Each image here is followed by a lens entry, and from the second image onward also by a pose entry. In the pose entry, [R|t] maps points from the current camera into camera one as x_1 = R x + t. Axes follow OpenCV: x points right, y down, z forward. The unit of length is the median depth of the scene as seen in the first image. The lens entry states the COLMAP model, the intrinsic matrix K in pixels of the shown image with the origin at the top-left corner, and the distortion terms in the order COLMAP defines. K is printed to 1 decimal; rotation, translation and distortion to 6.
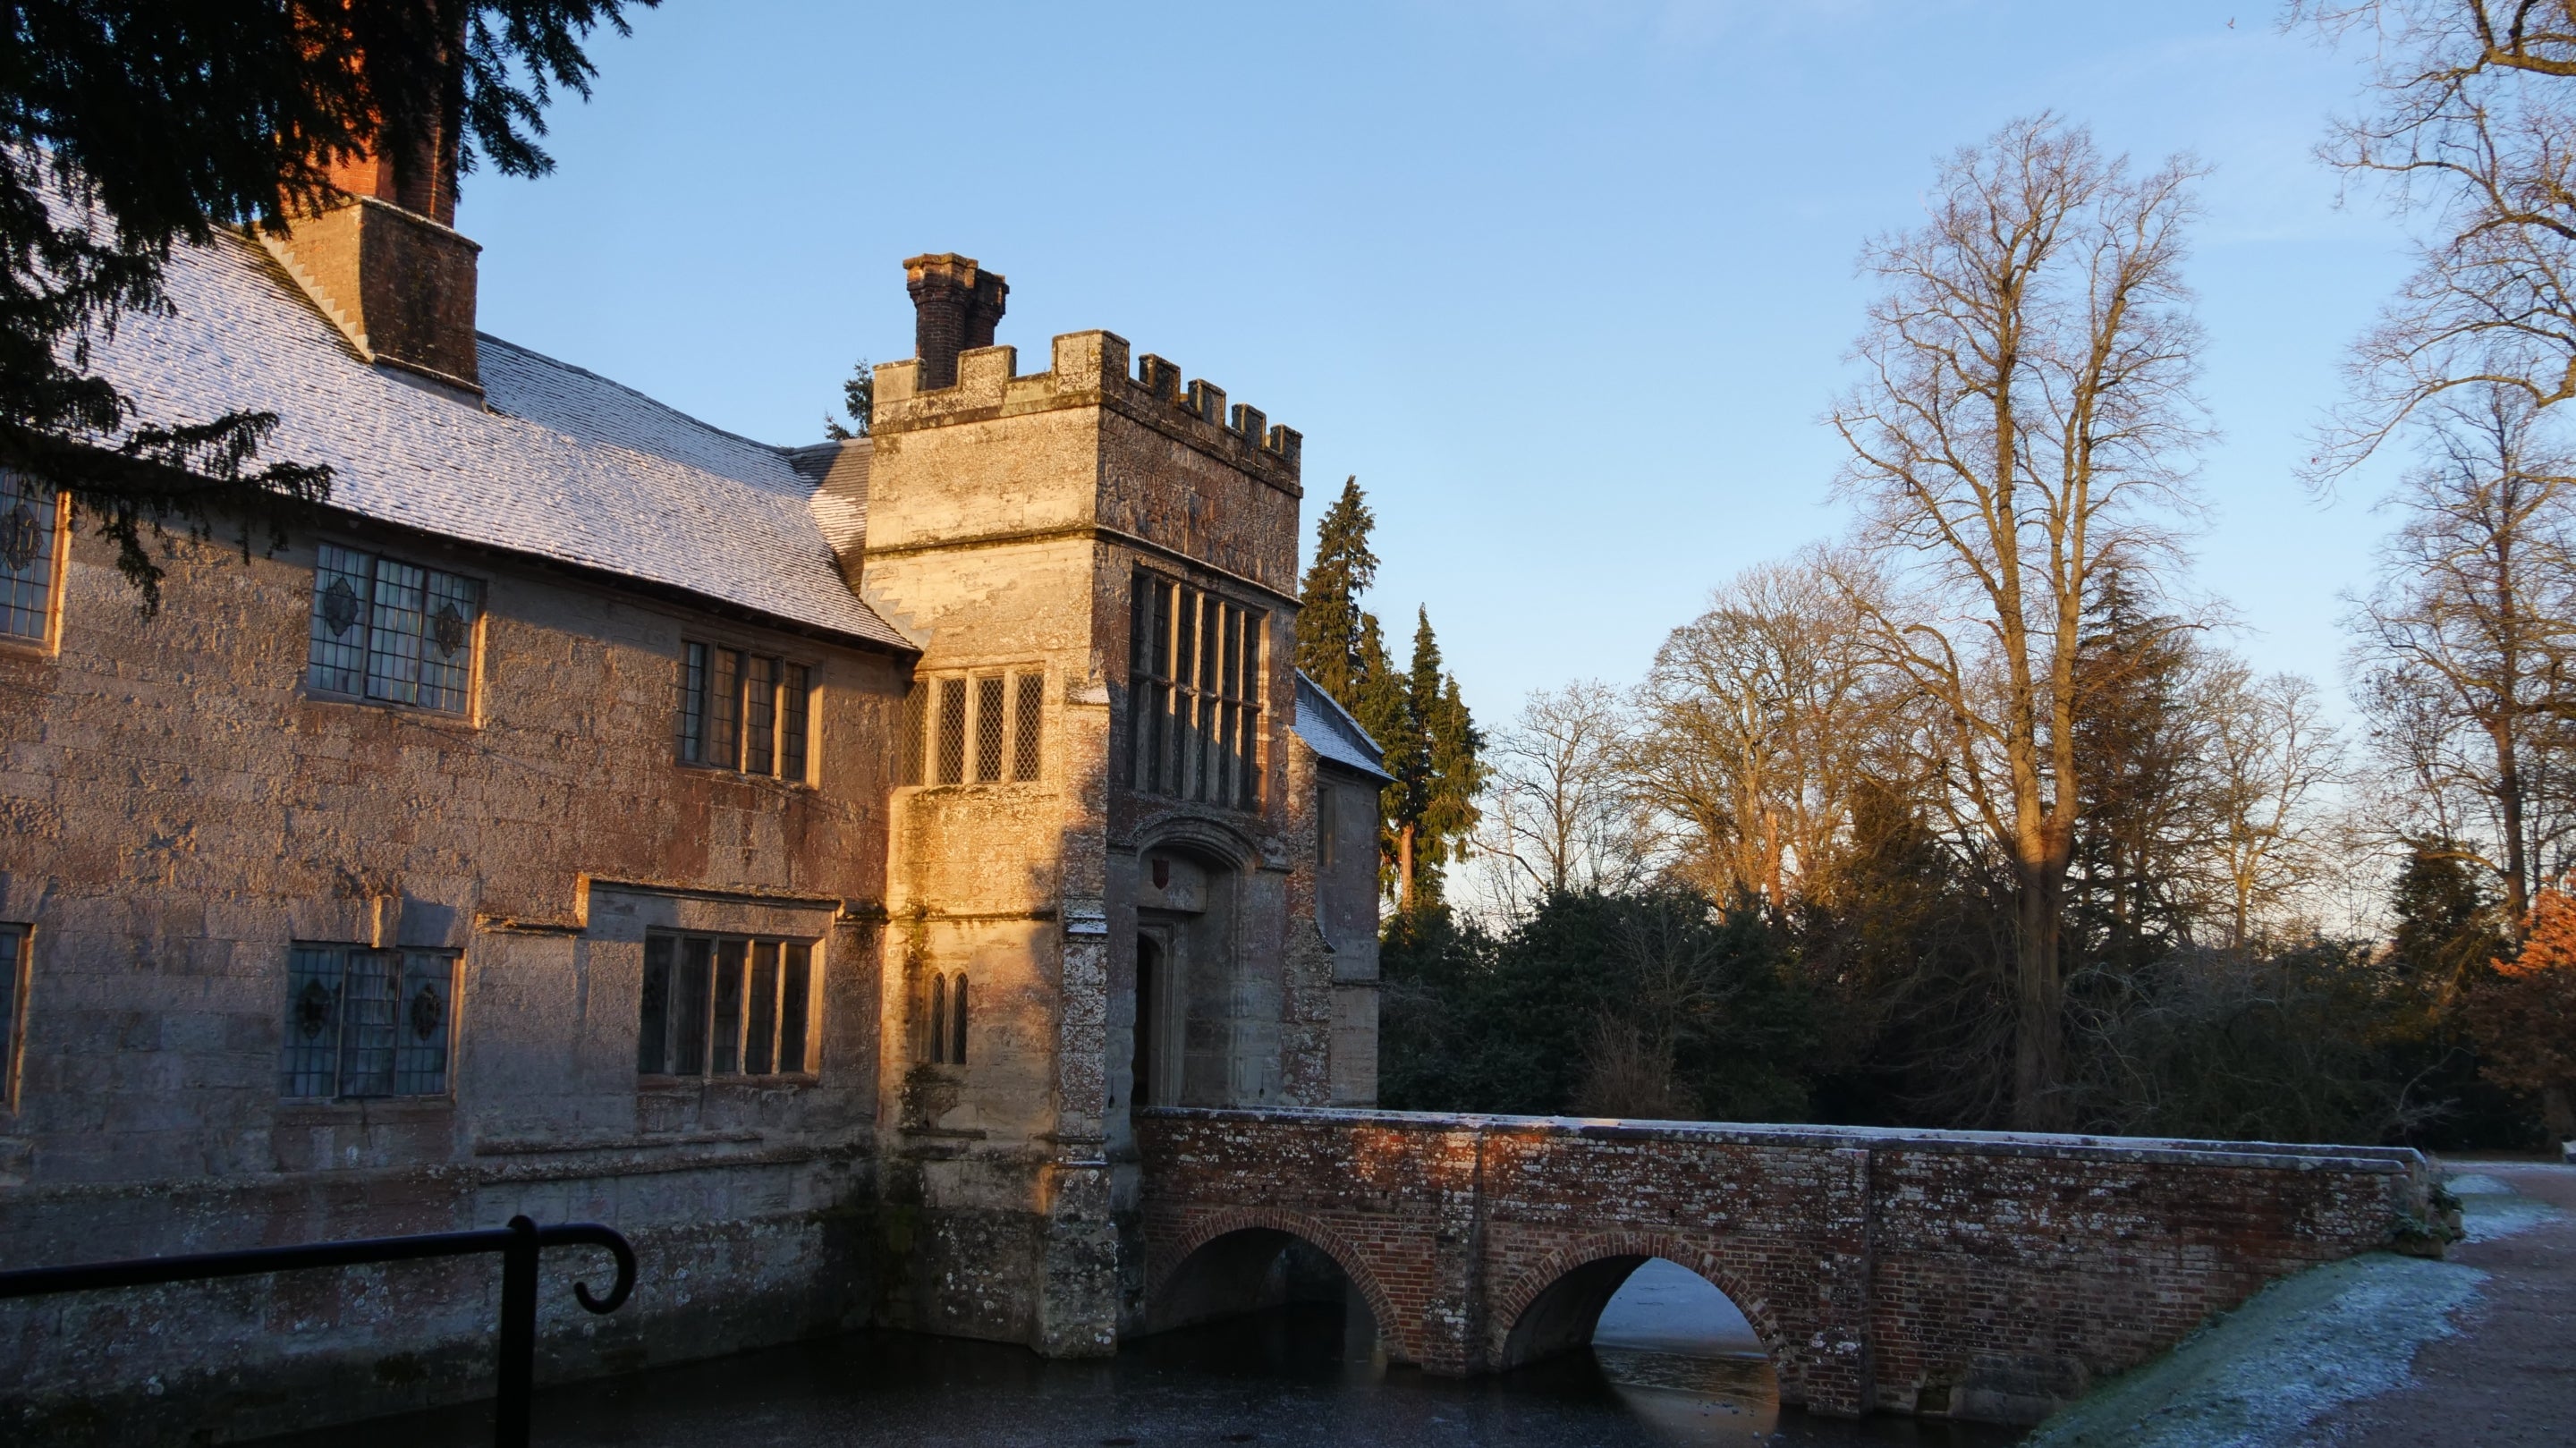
lens RADIAL K [[2149.0, 0, 1289.2], [0, 2149.0, 748.0], [0, 0, 1]] dist [-0.061089, 0.037413]
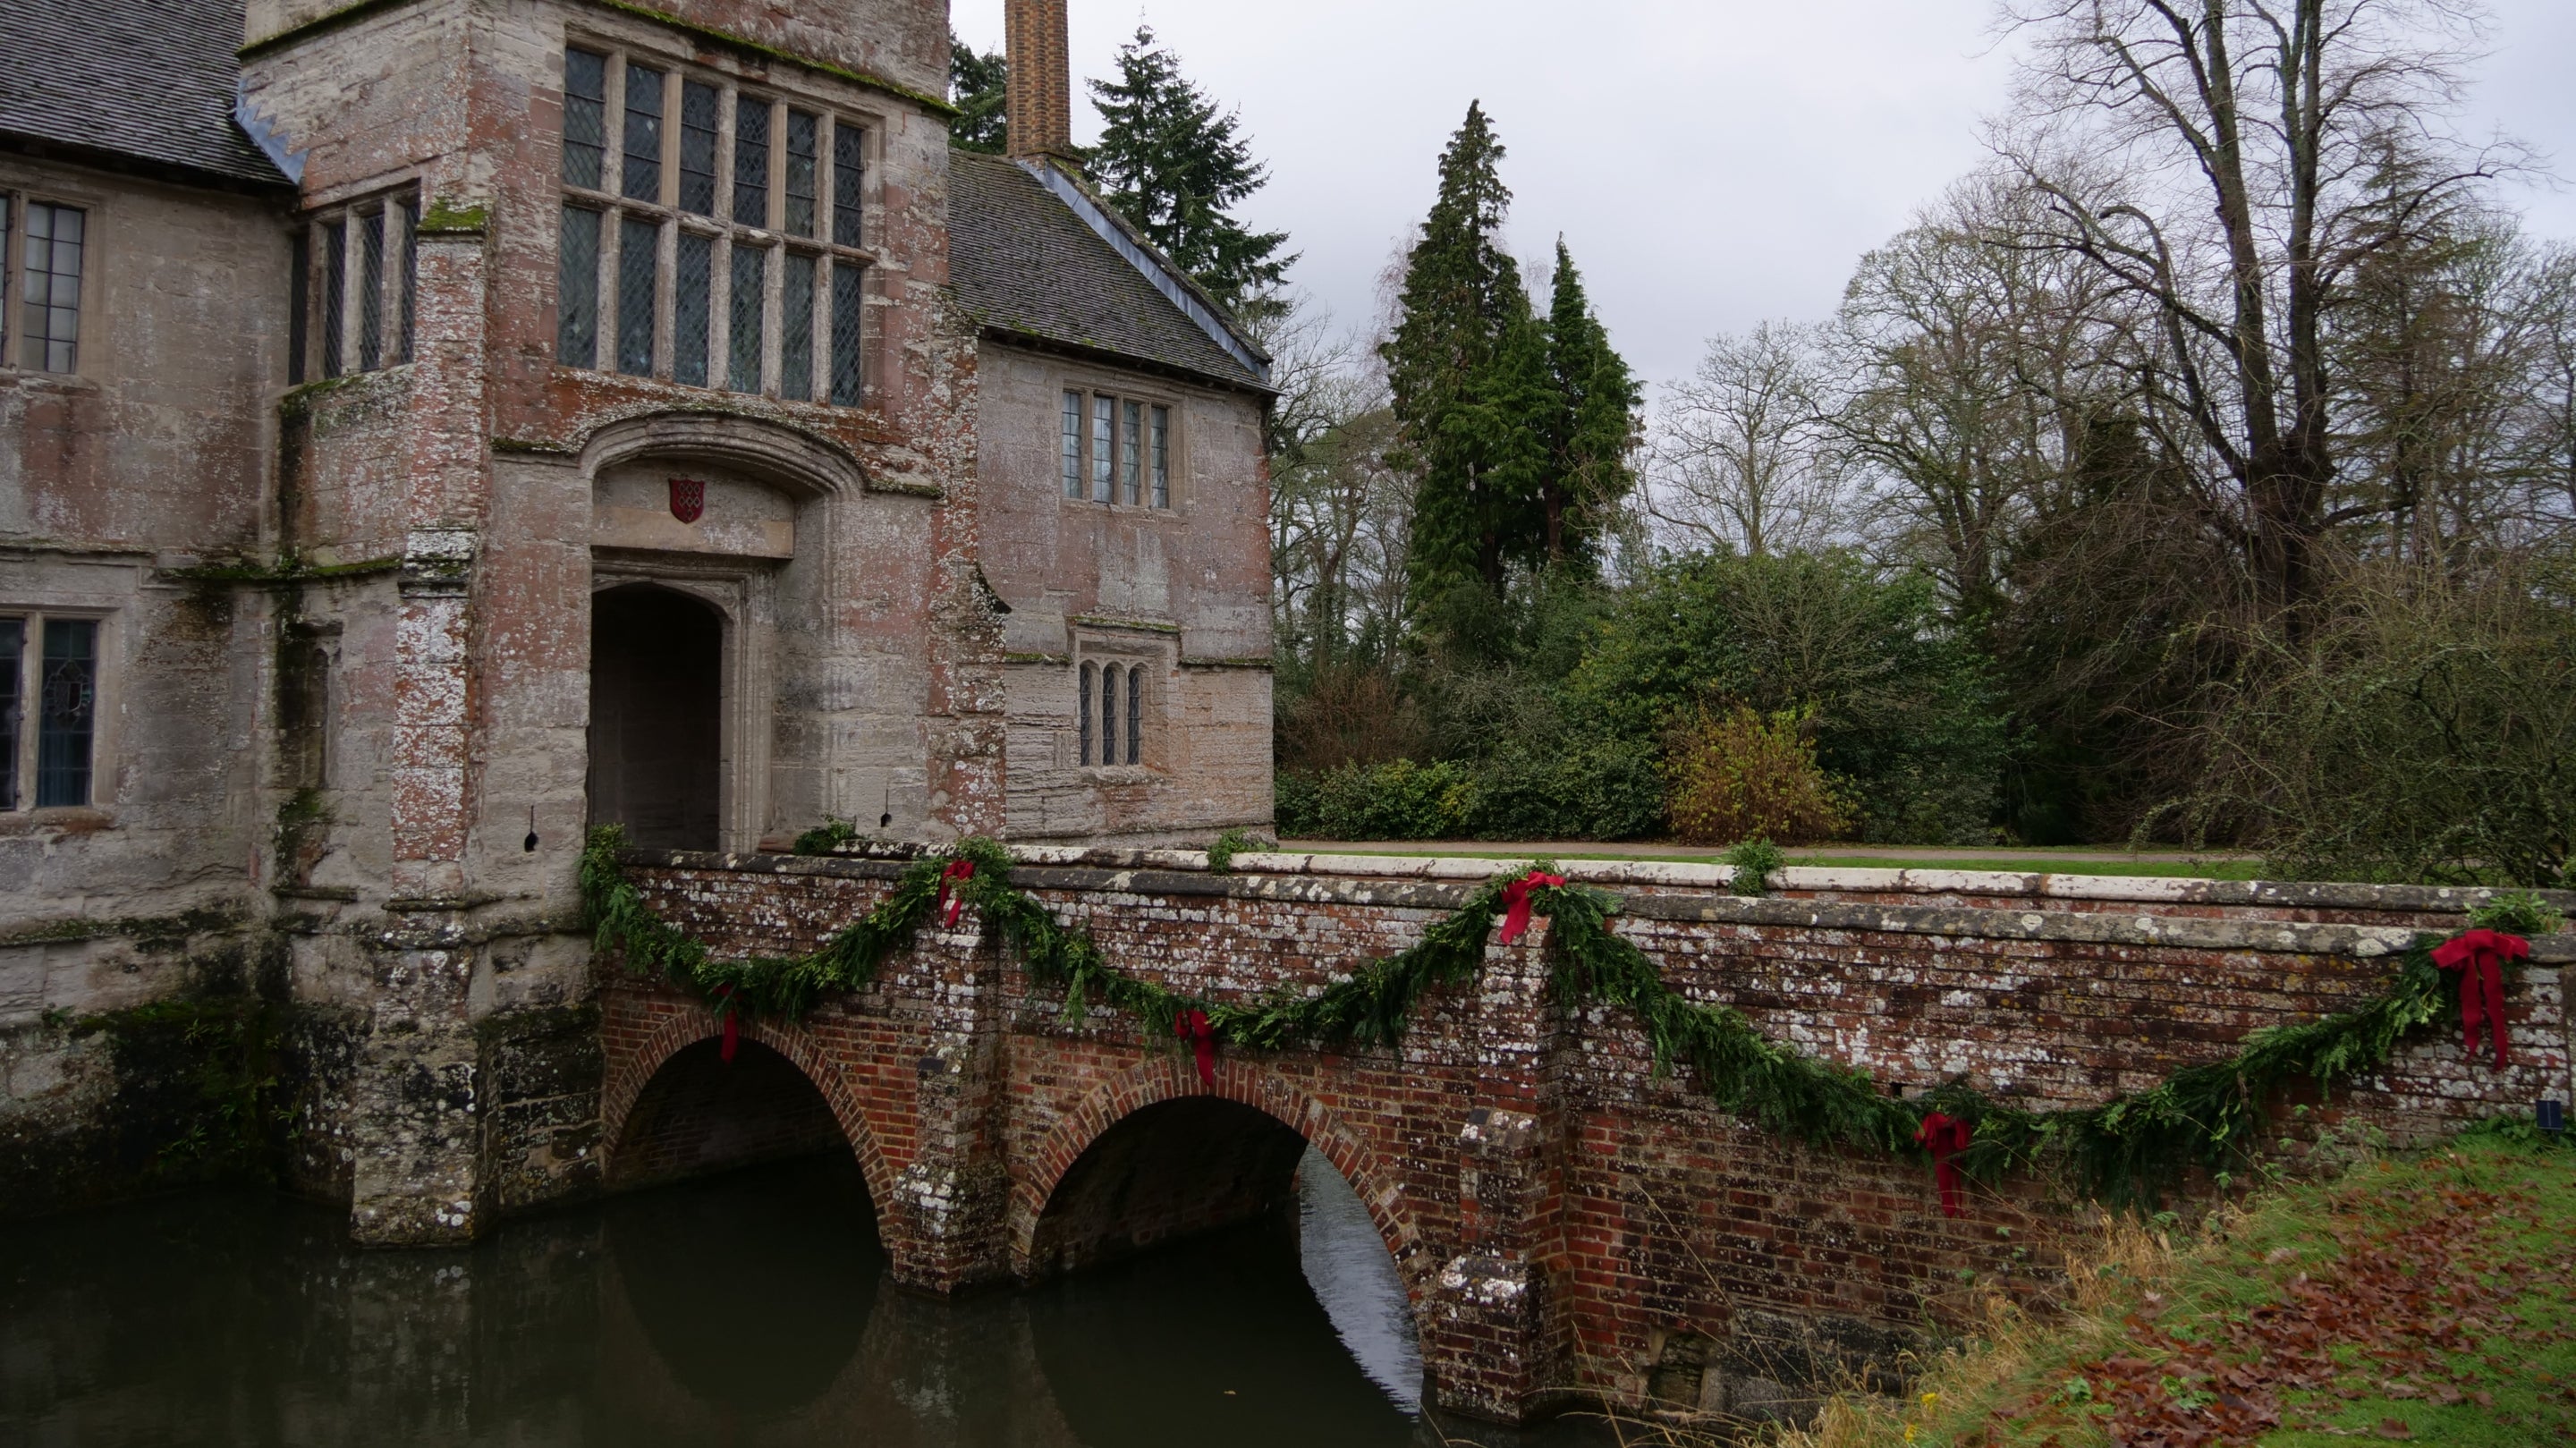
lens RADIAL K [[2172.3, 0, 1280.9], [0, 2172.3, 492.7], [0, 0, 1]] dist [-0.062734, 0.040729]
pose [[0.988349, -0.046378, -0.144964, 0.253607], [0.048854, 0.998714, 0.013565, 0.063528], [0.144148, -0.020489, 0.989344, 0.402896]]
